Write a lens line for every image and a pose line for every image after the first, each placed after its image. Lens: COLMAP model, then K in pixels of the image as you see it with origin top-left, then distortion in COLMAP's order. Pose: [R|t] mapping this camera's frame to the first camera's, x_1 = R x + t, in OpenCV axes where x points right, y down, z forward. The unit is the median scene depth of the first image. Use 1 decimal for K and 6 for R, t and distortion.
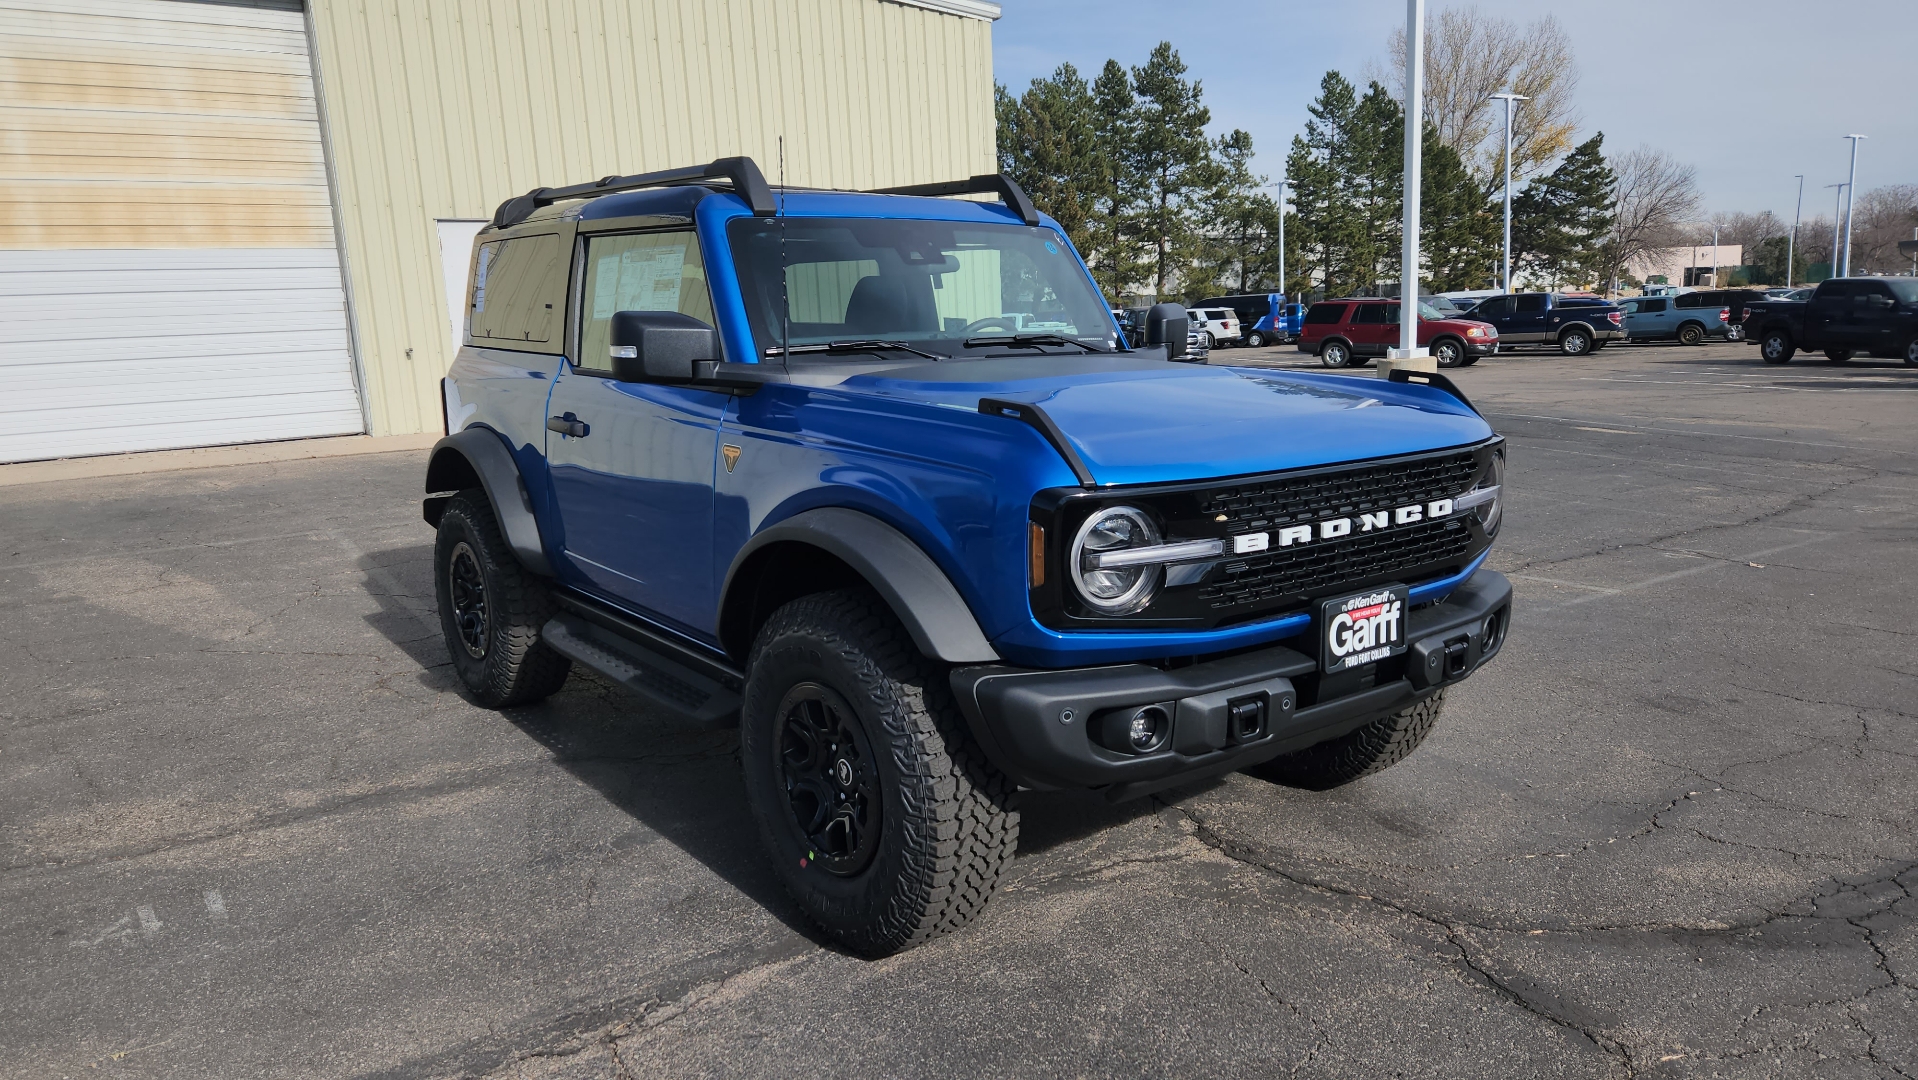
lens RADIAL K [[1287.7, 0, 935.7], [0, 1287.7, 540.4], [0, 0, 1]] dist [0.075016, -0.061583]
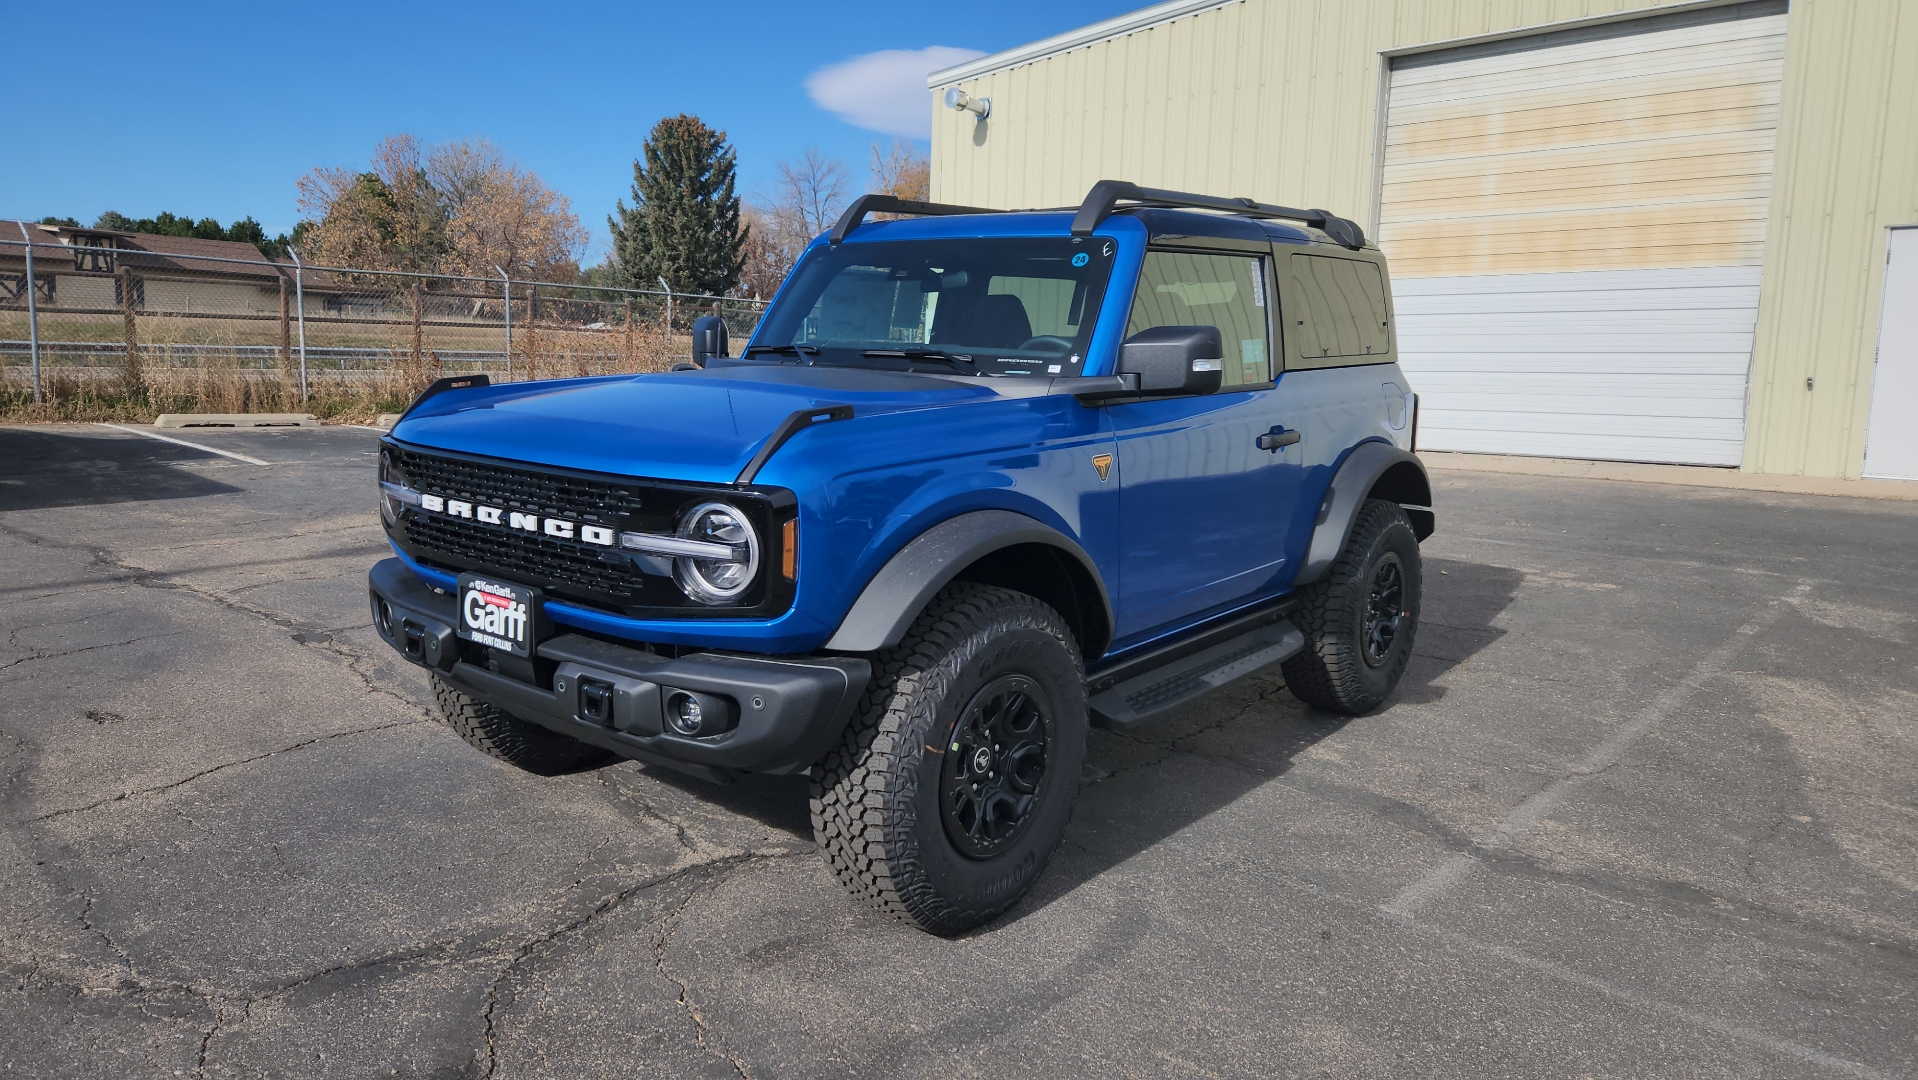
lens RADIAL K [[1287.8, 0, 923.9], [0, 1287.8, 514.0], [0, 0, 1]] dist [0.074325, -0.060747]
pose [[0.221329, 0.162386, -0.961584, 1.040116], [-0.197050, 0.973147, 0.118983, -0.153708], [0.955084, 0.163146, 0.247383, 0.771655]]
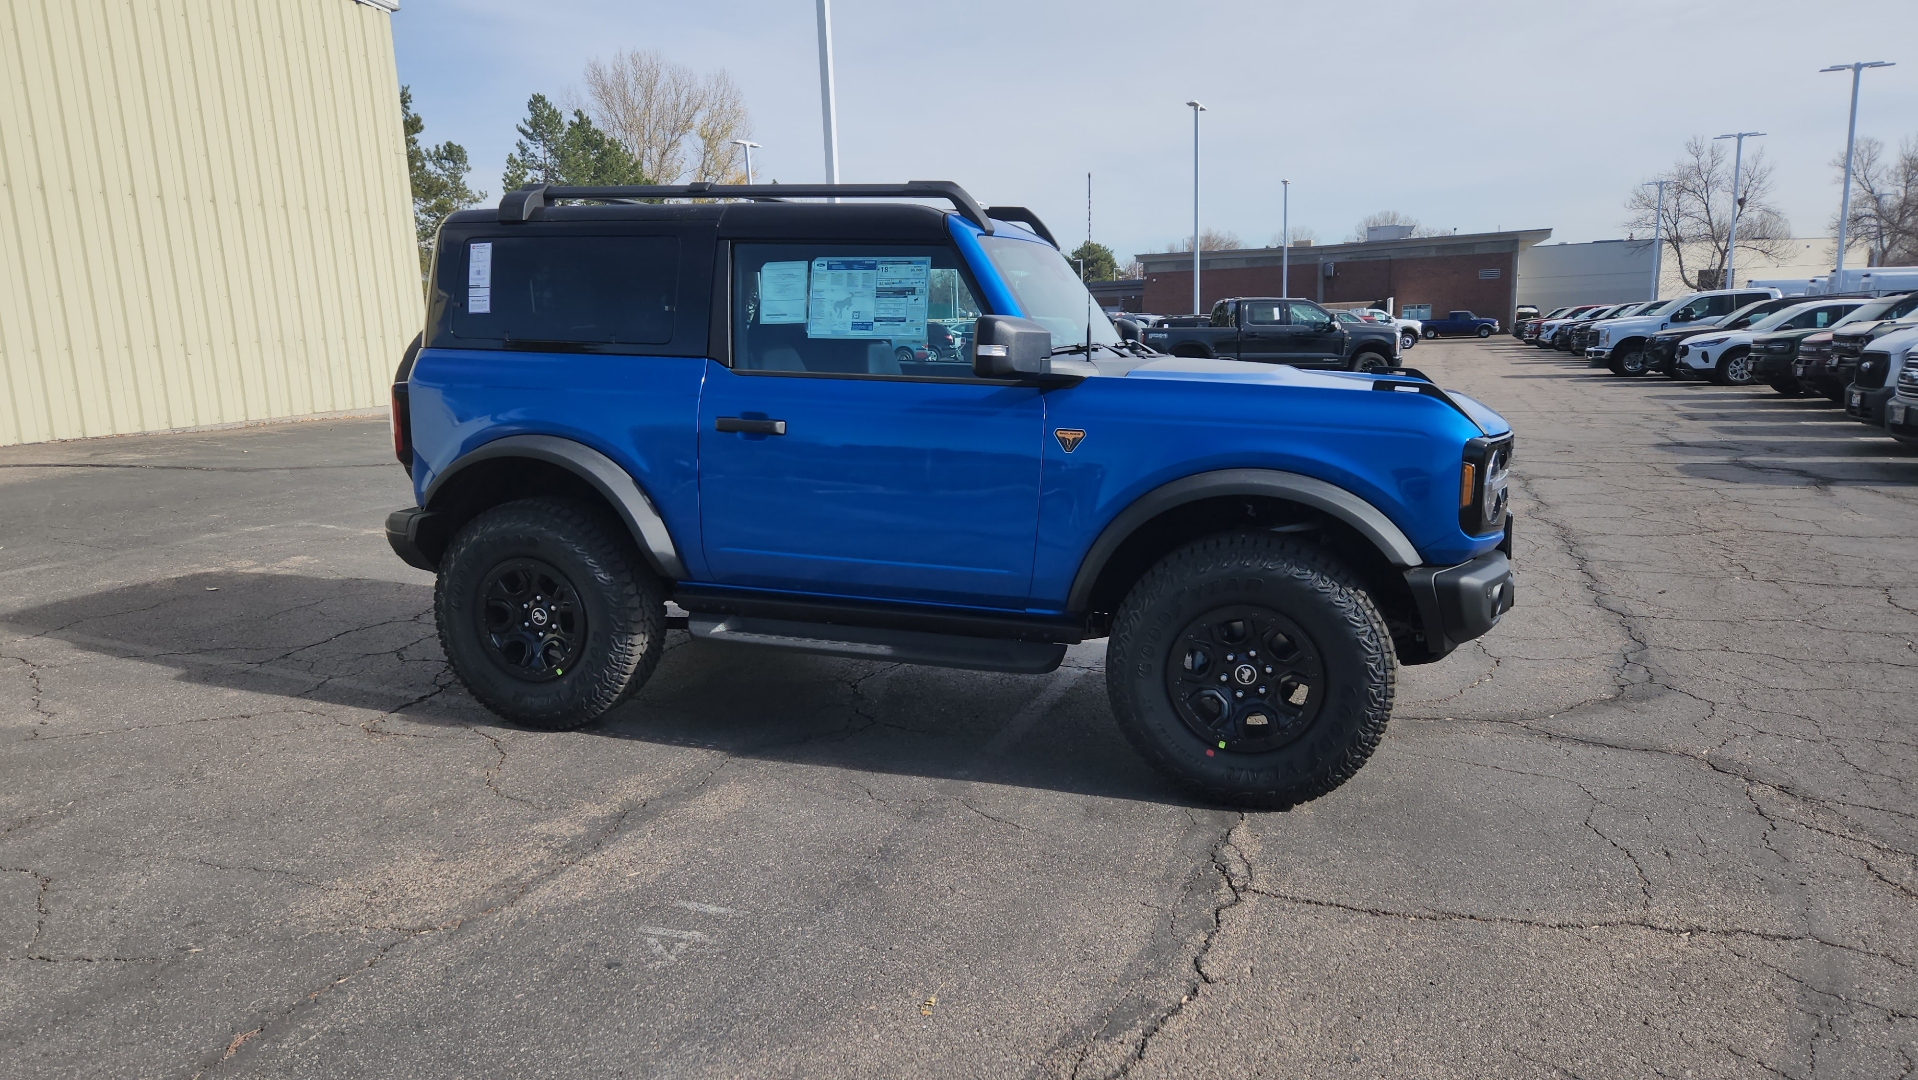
lens RADIAL K [[1283.8, 0, 942.4], [0, 1283.8, 545.9], [0, 0, 1]] dist [0.075402, -0.061281]
pose [[0.823081, -0.078048, 0.562536, -0.787059], [0.084221, 0.996334, 0.015005, 0.005072], [-0.561645, 0.035028, 0.826637, 0.075886]]
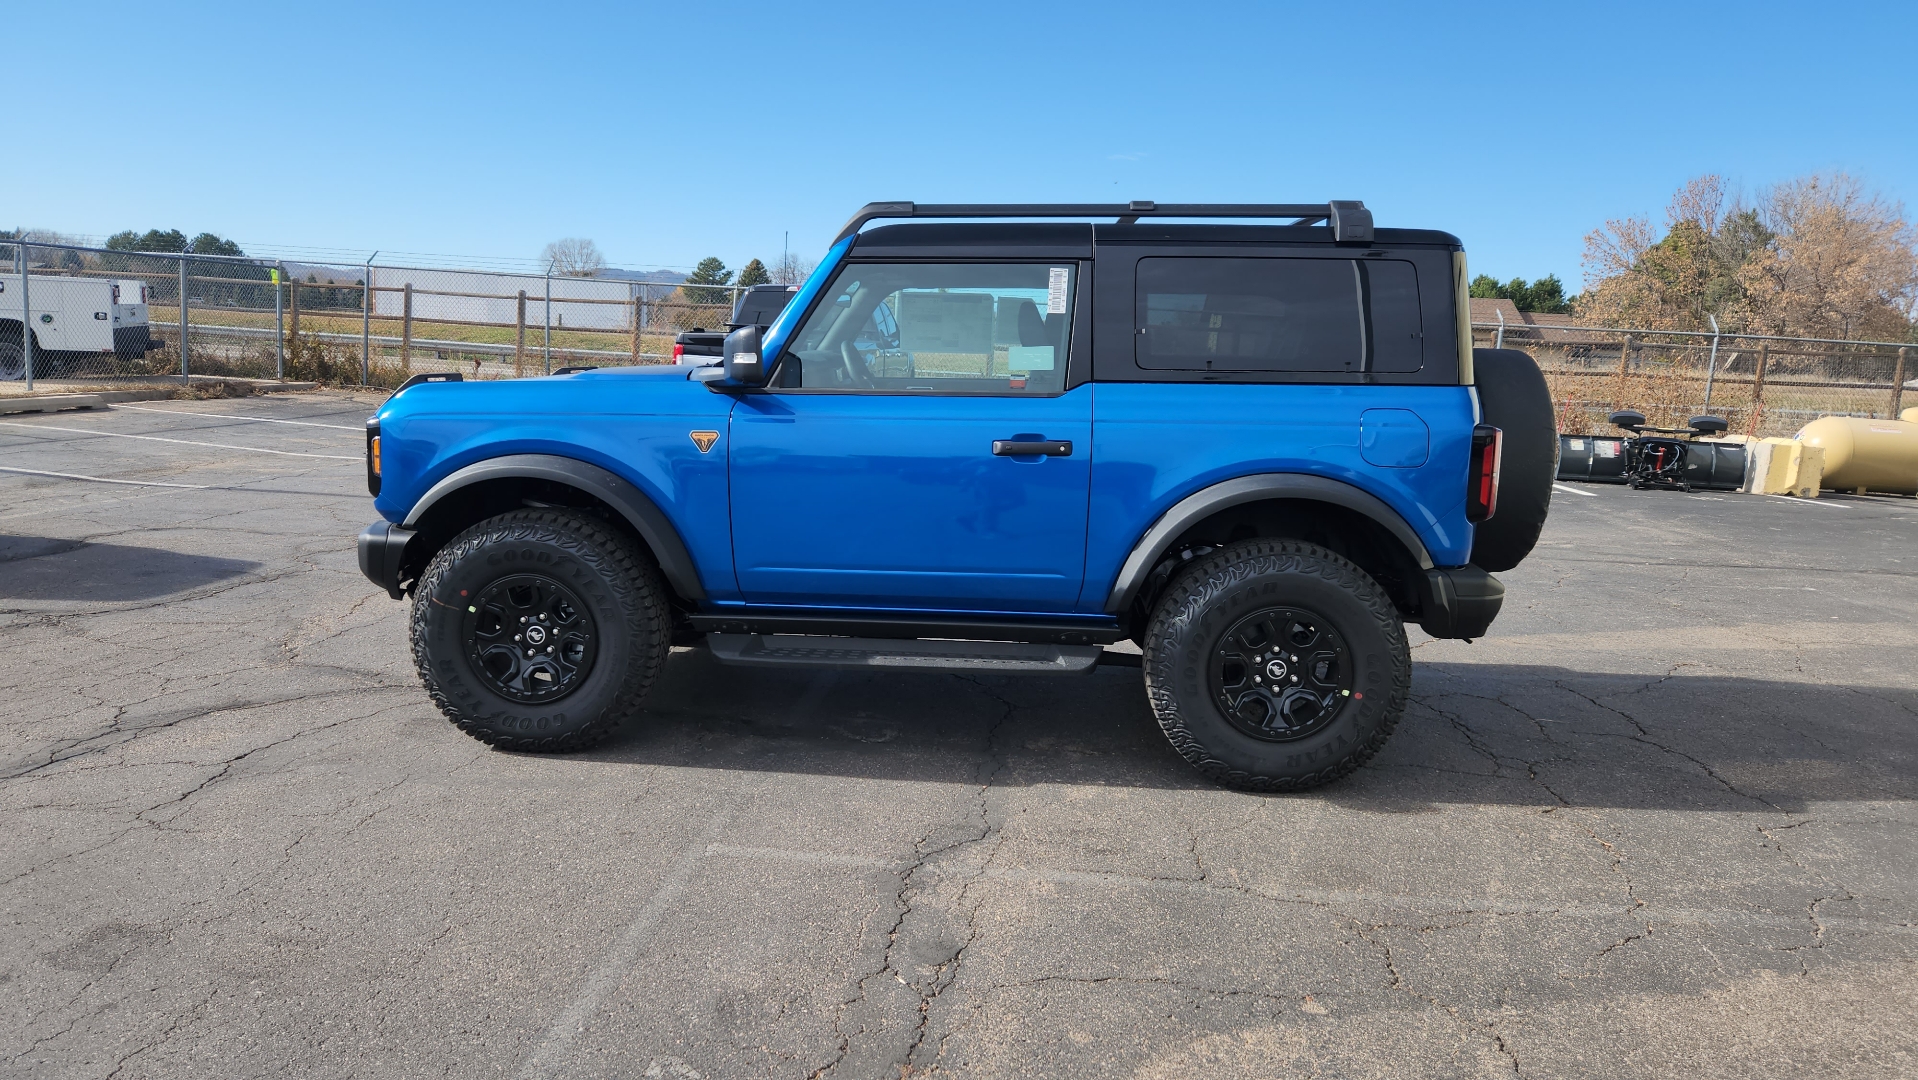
lens RADIAL K [[1278.4, 0, 928.8], [0, 1278.4, 537.0], [0, 0, 1]] dist [0.076996, -0.057828]
pose [[-0.660701, 0.107063, -0.742975, 0.894474], [-0.151793, 0.950273, 0.271919, -0.349478], [0.735141, 0.292435, -0.611595, 1.927263]]
